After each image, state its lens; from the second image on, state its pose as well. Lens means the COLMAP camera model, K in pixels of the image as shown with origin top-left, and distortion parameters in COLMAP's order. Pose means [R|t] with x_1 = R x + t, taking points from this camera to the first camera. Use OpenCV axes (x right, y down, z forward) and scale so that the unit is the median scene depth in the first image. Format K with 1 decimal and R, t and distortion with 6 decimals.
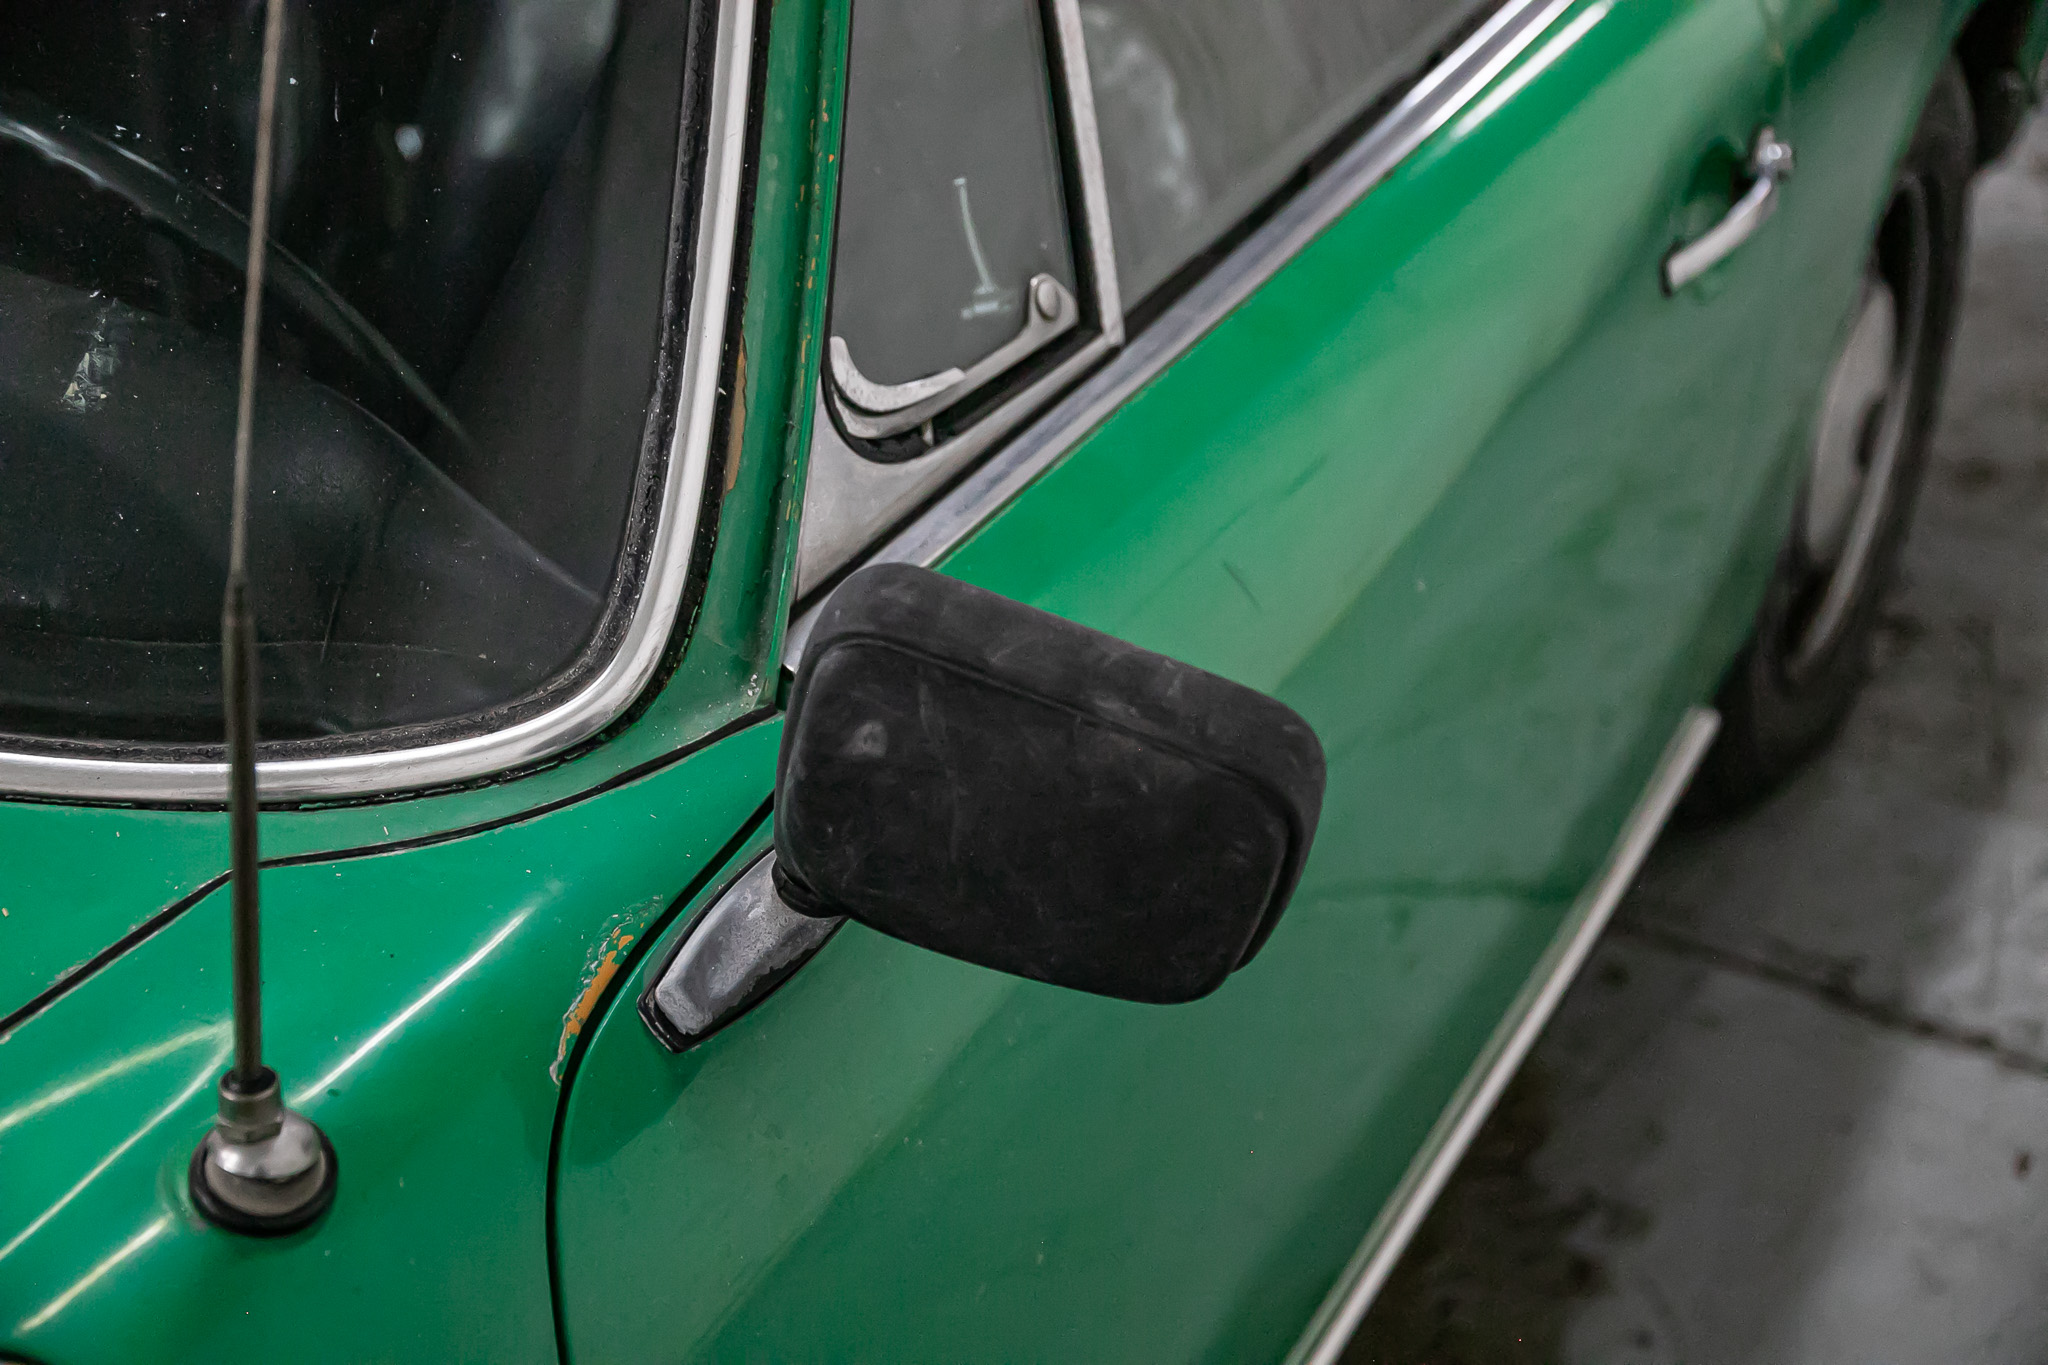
lens RADIAL K [[3068.9, 0, 1024.0], [0, 3068.9, 682.5], [0, 0, 1]] dist [0.124401, 0.015735]
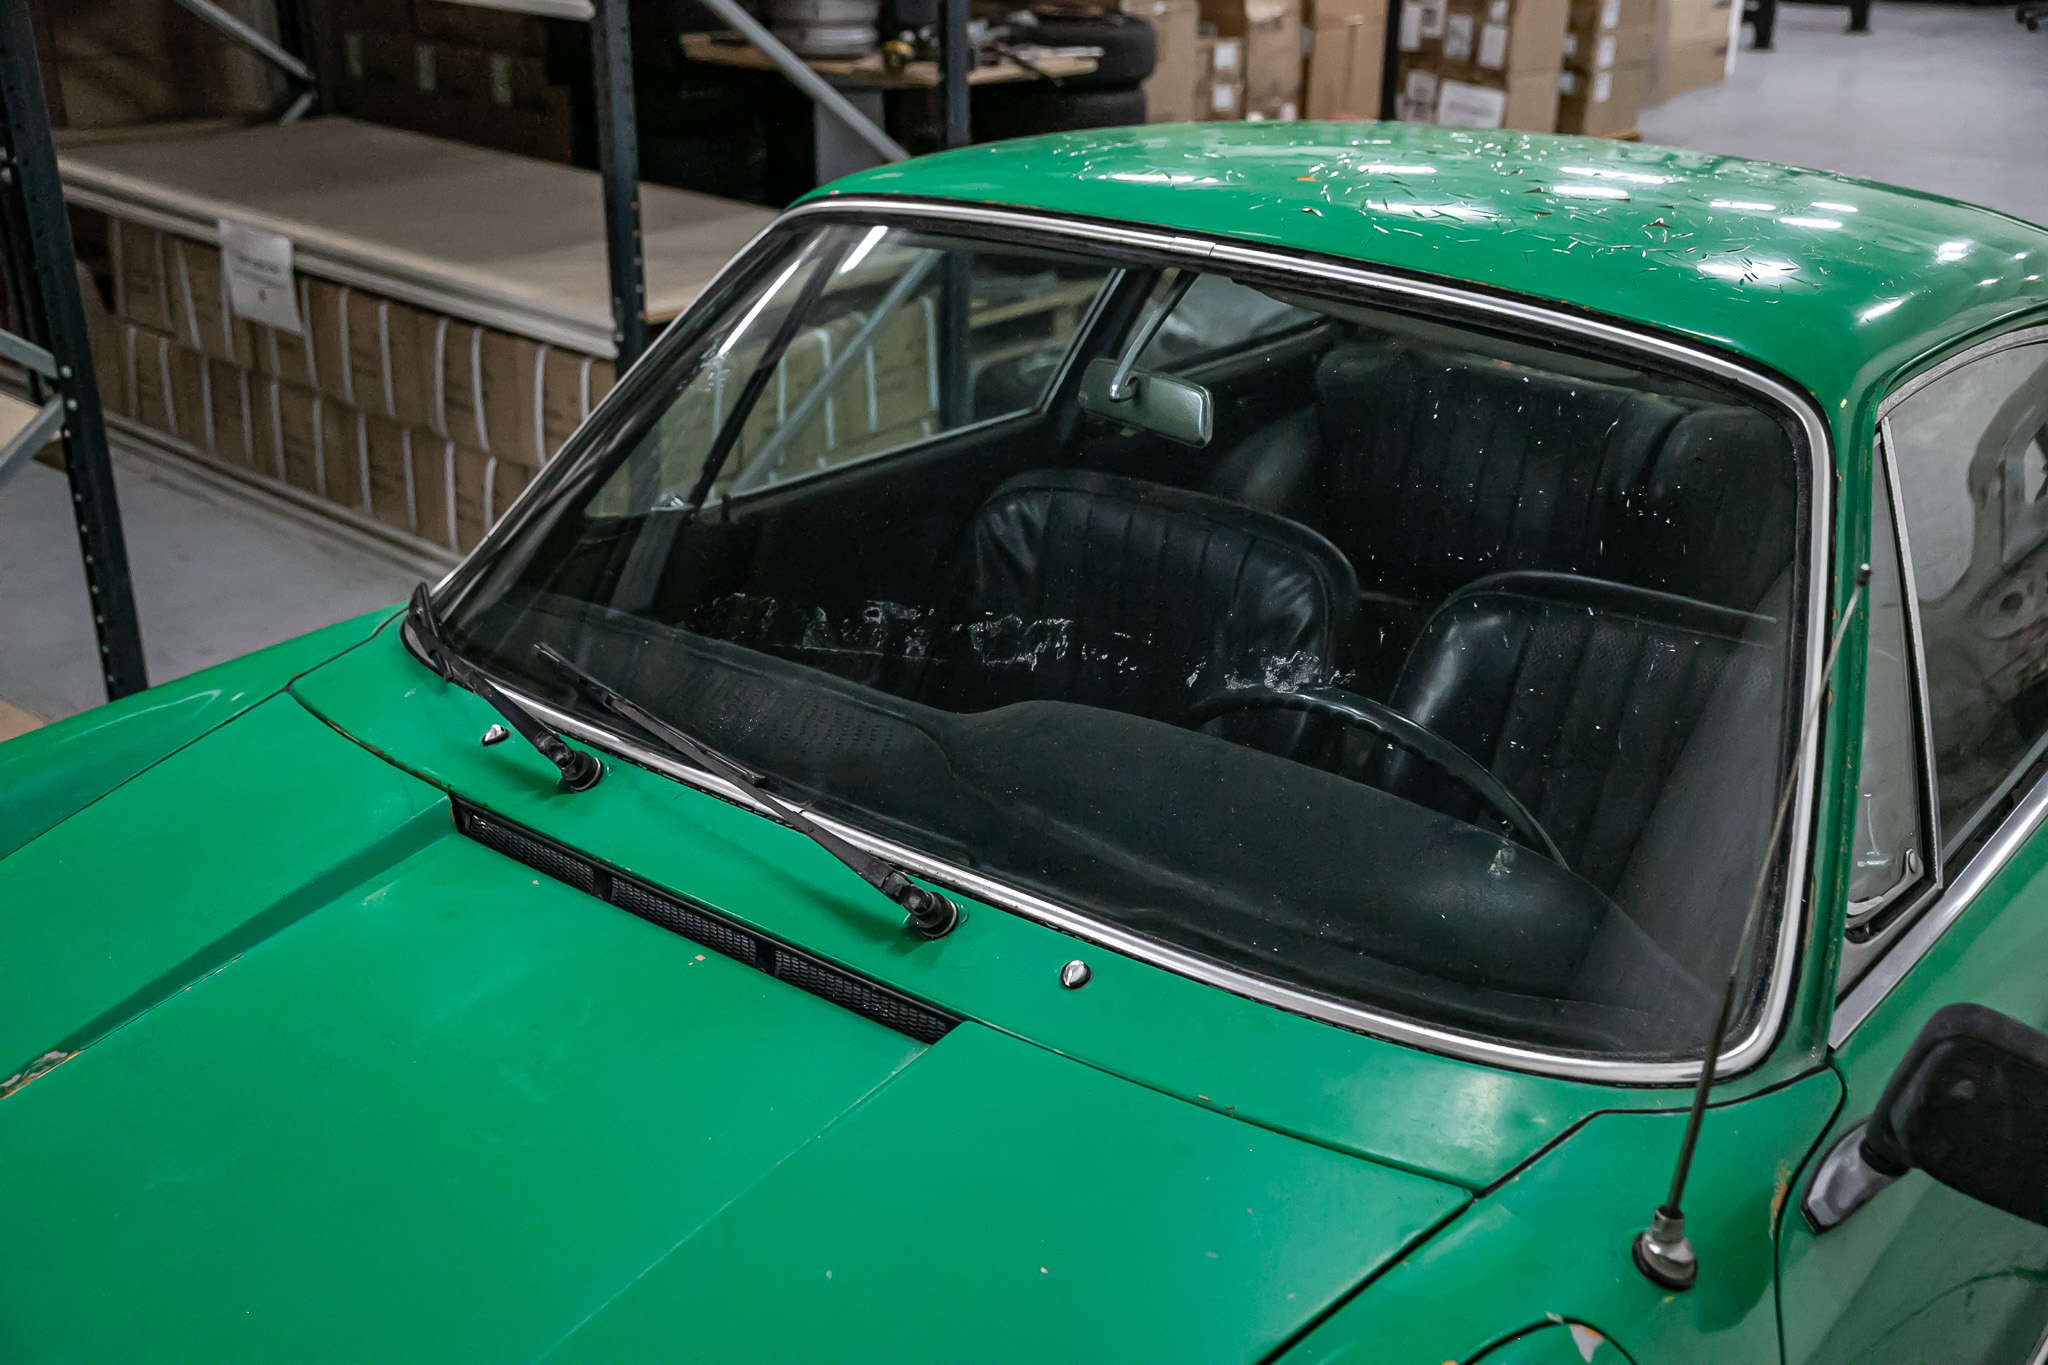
lens RADIAL K [[2224.6, 0, 1024.0], [0, 2224.6, 682.5], [0, 0, 1]] dist [0.020147, 0.023839]
pose [[0.984031, 0.098682, -0.148138, -0.433148], [-0.120603, 0.981736, -0.147141, 0.043309], [0.130912, 0.162657, 0.977960, -0.541835]]
